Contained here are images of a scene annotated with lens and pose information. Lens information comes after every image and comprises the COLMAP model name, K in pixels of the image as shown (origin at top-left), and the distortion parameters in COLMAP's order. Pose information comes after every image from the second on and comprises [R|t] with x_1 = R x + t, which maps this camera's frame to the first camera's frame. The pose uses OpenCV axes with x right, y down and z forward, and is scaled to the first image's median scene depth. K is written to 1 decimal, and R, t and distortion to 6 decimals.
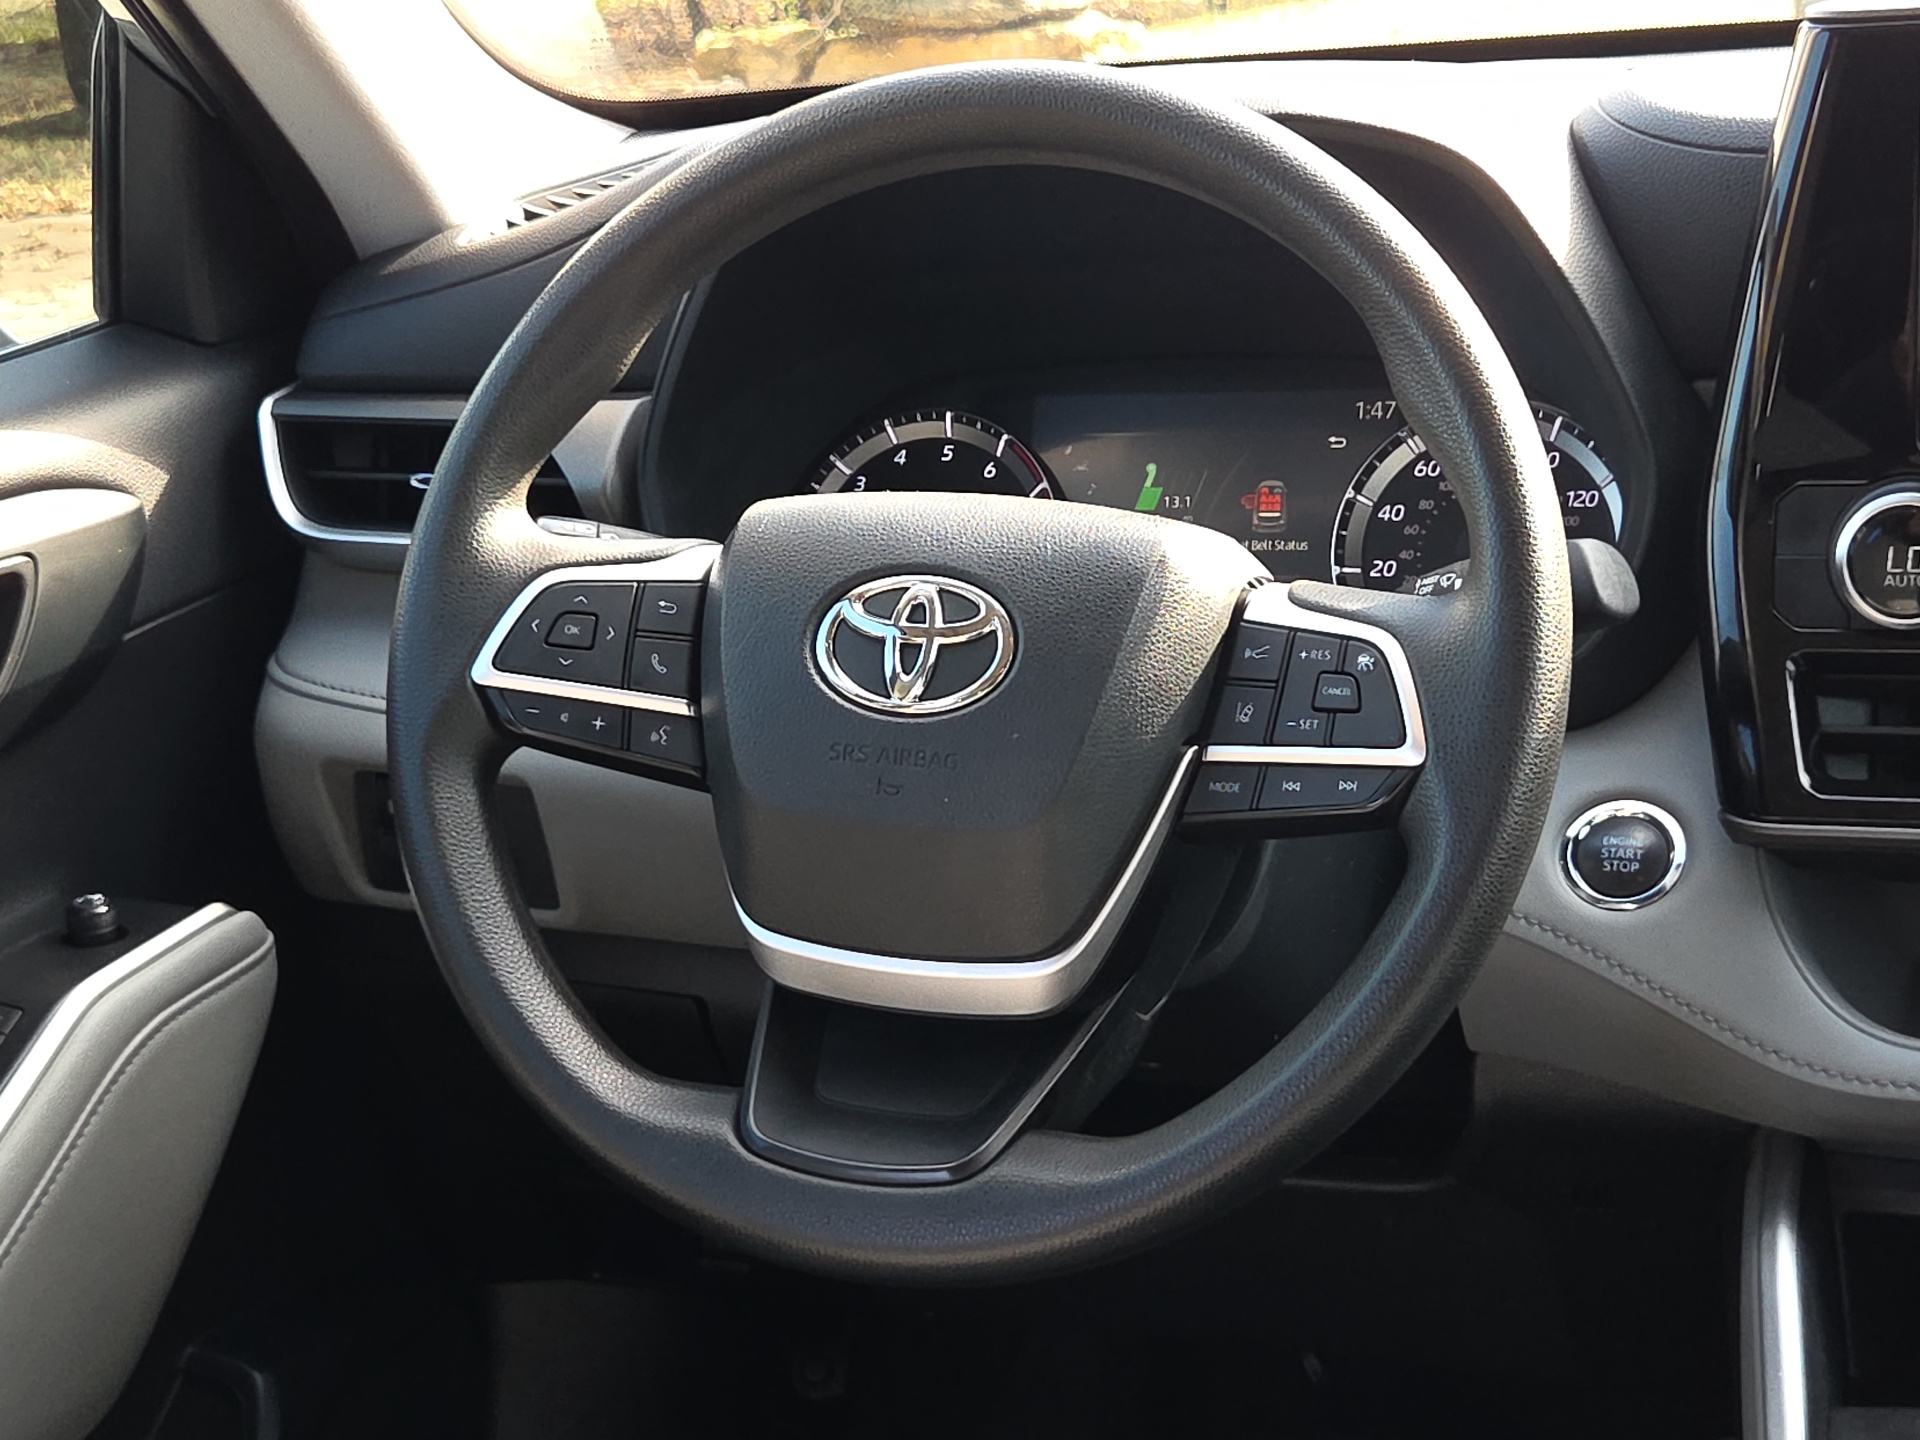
lens RADIAL K [[3166.1, 0, 963.6], [0, 3166.1, 668.5], [0, 0, 1]] dist [0.067734, 0.000000]
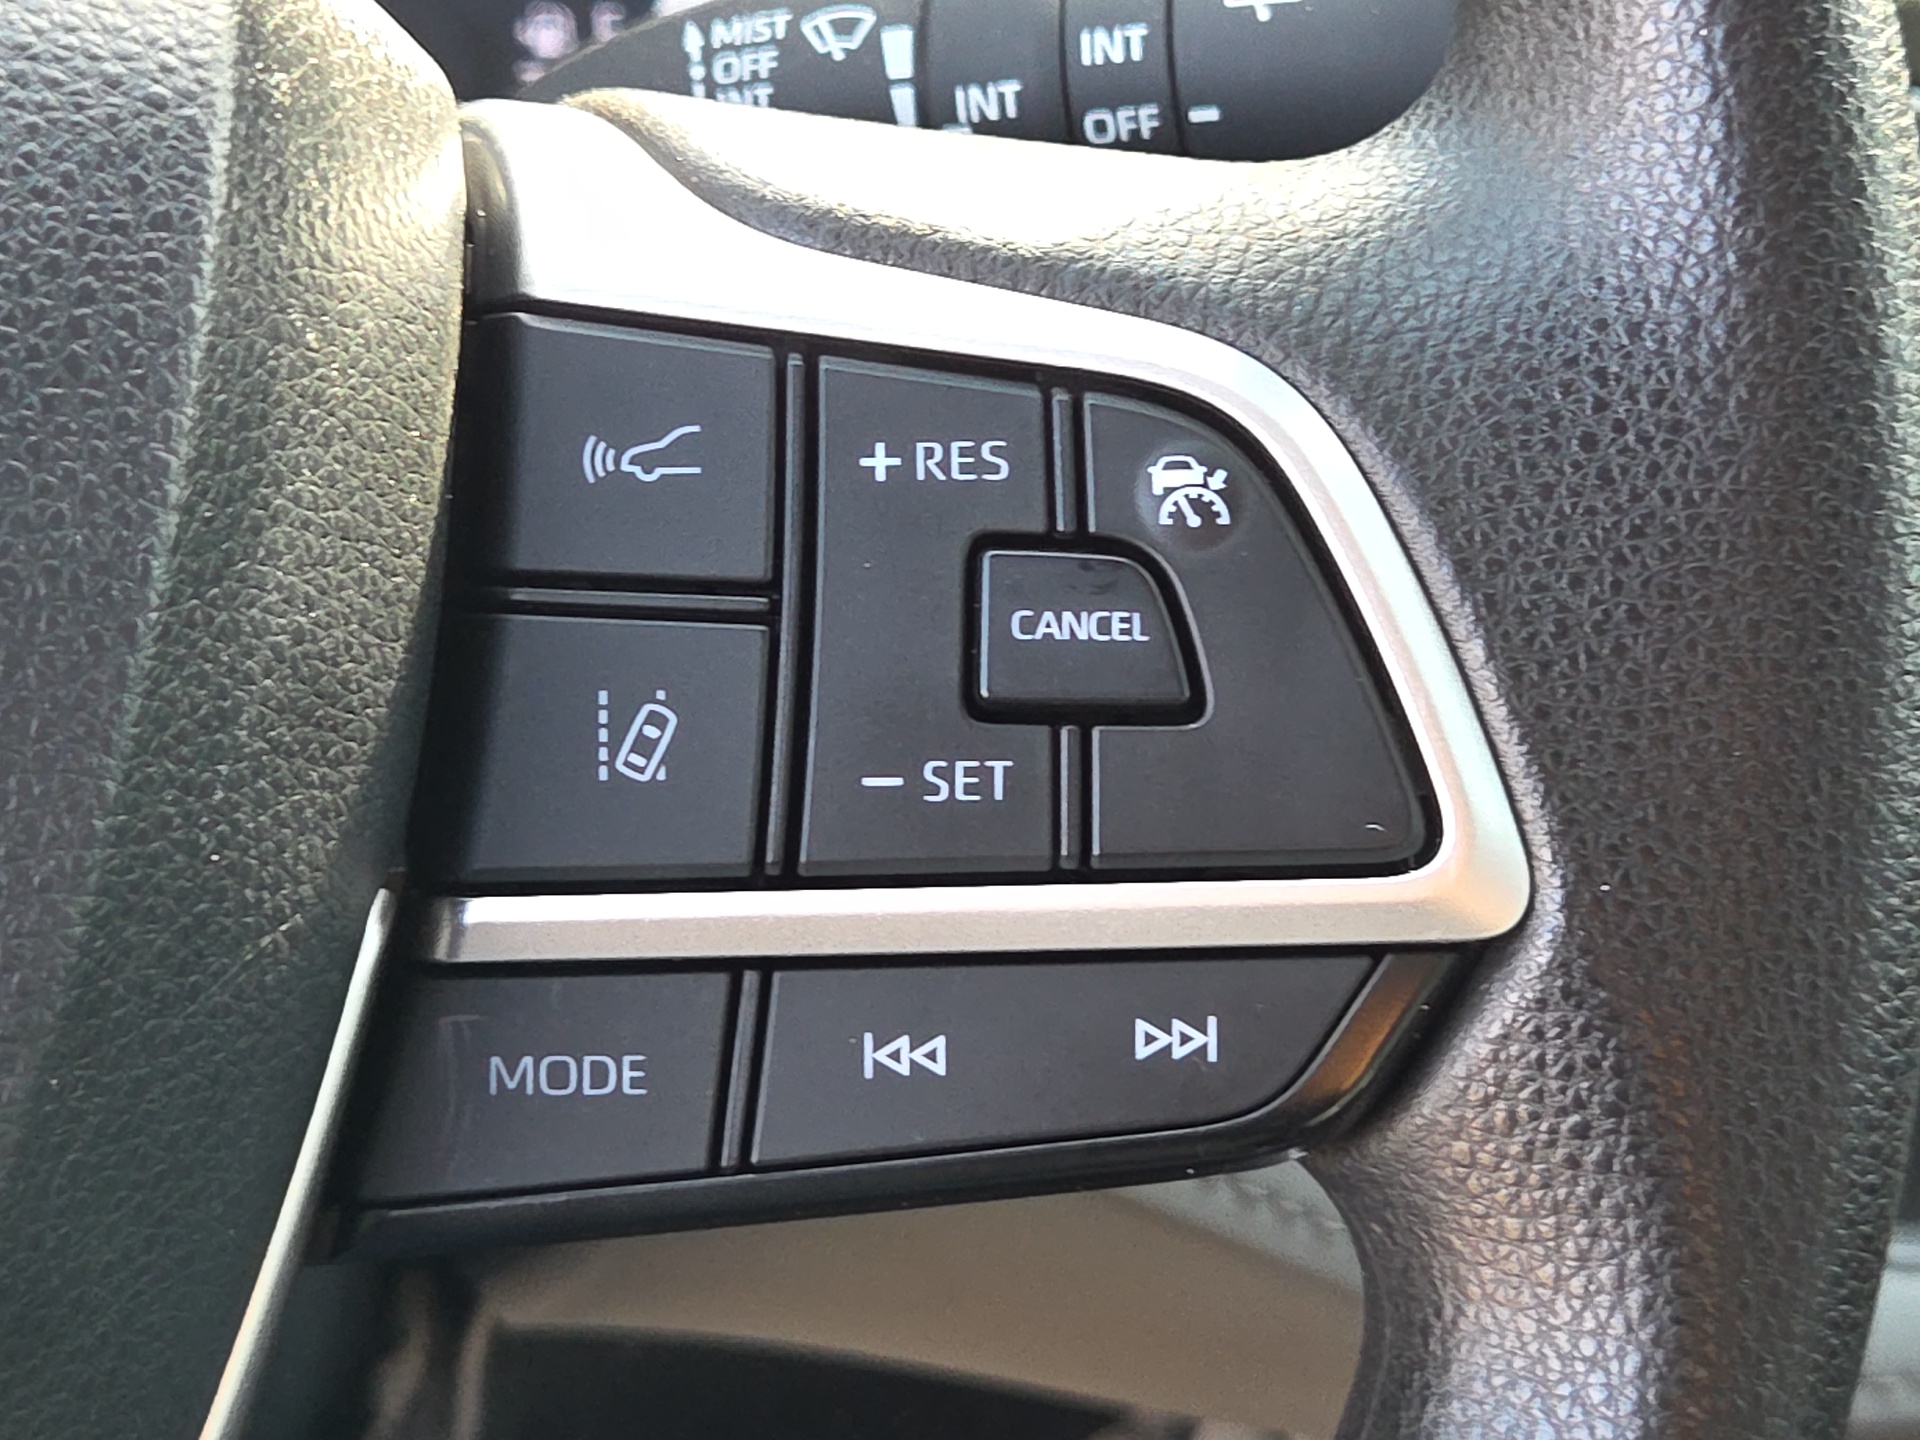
lens RADIAL K [[3926.3, 0, 960.0], [0, 3926.3, 711.7], [0, 0, 1]] dist [0.048860, 0.000000]
pose [[0.802823, -0.136502, 0.580382, -0.048660], [0.013952, 0.977474, 0.210595, -0.042053], [-0.596055, -0.160973, 0.786643, 0.708557]]
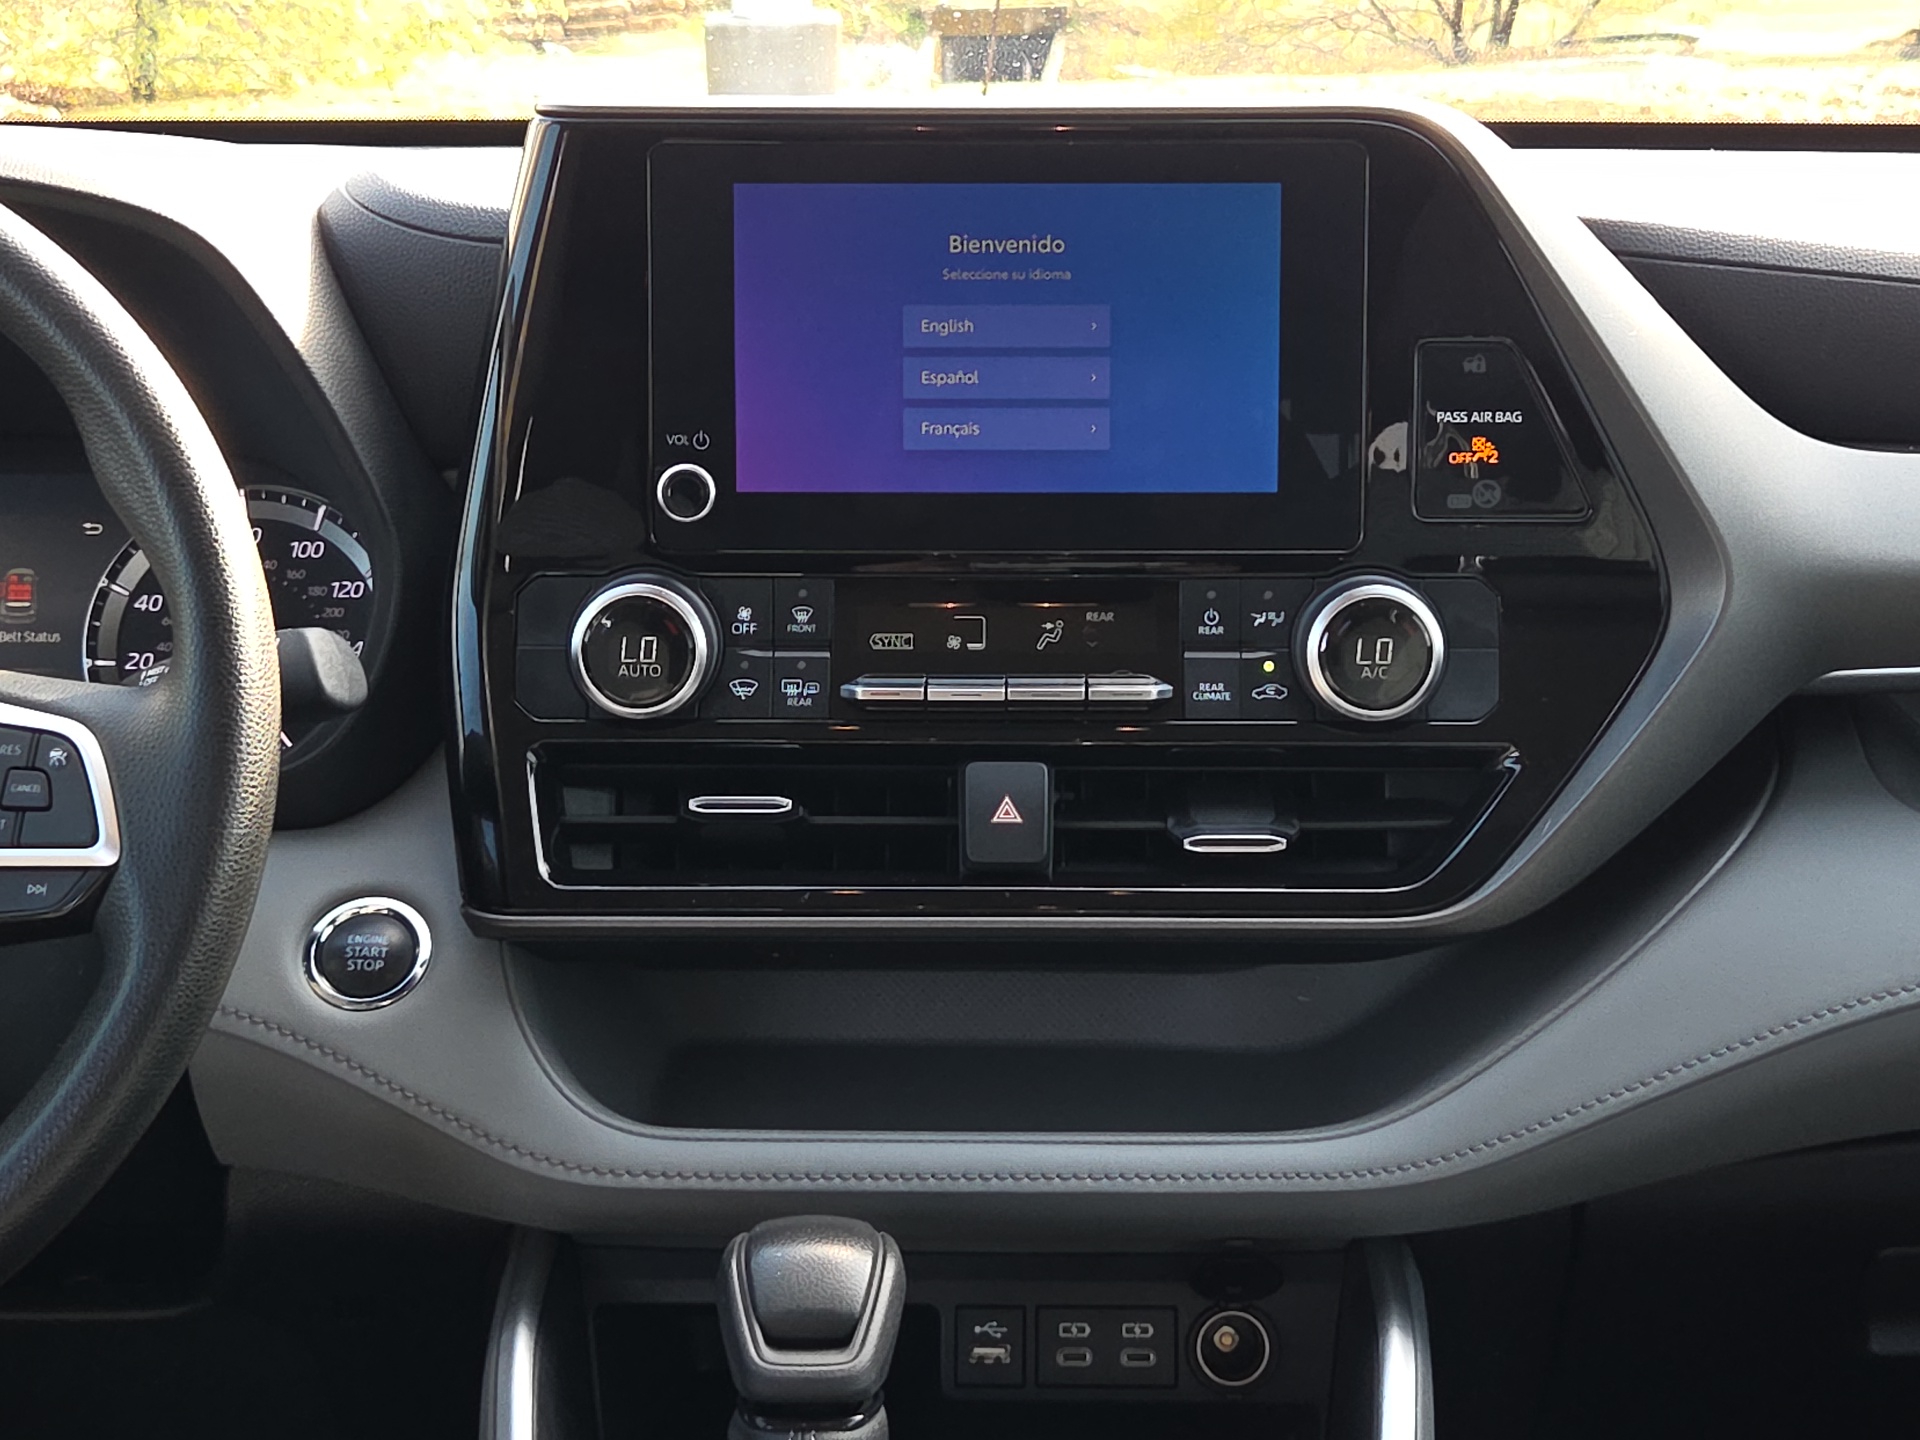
lens RADIAL K [[3166.1, 0, 971.1], [0, 3166.1, 667.4], [0, 0, 1]] dist [0.067734, 0.000000]
pose [[0.945941, -0.002230, 0.324330, 0.069520], [0.013056, 0.999428, -0.031207, 0.004047], [-0.324075, 0.033754, 0.945429, 0.017852]]
